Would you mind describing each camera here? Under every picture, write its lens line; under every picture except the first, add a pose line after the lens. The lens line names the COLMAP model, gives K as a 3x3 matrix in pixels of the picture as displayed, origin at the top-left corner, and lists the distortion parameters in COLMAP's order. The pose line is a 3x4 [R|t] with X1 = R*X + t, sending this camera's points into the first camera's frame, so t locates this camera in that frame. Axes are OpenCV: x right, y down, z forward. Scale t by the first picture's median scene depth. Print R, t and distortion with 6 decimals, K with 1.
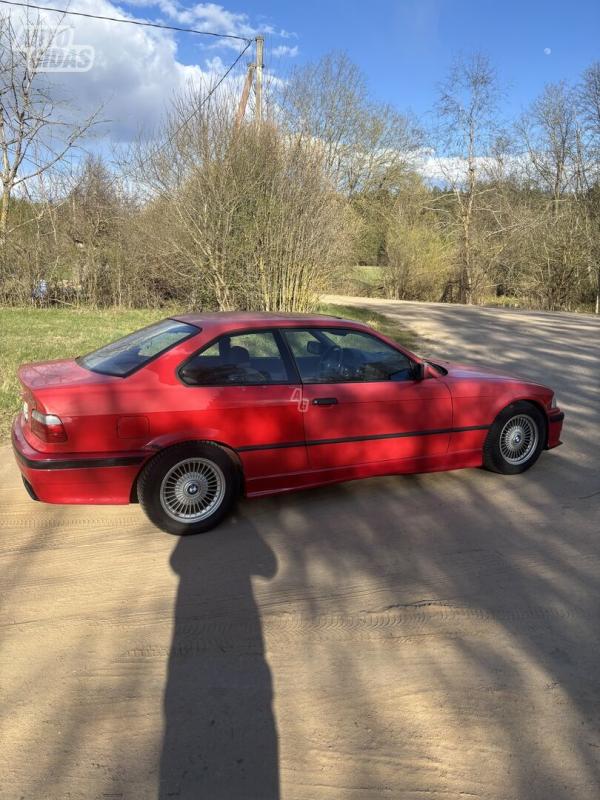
lens RADIAL K [[611.9, 0, 300.0], [0, 611.9, 400.0], [0, 0, 1]] dist [0.068909, -0.061890]
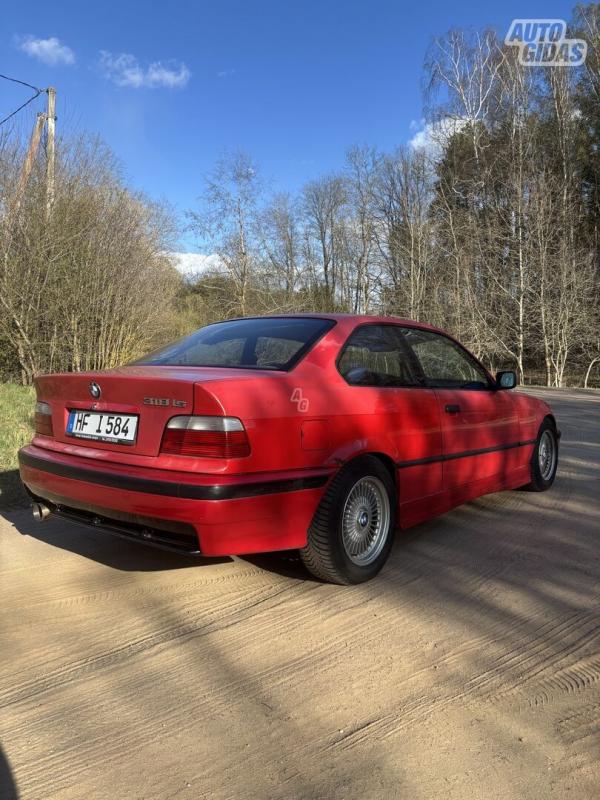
lens RADIAL K [[611.9, 0, 300.0], [0, 611.9, 400.0], [0, 0, 1]] dist [0.068909, -0.061890]
pose [[0.908601, -0.018440, 0.417258, -0.525288], [0.075882, 0.989687, -0.121500, 0.080642], [-0.410714, 0.142058, 0.900629, 0.310535]]
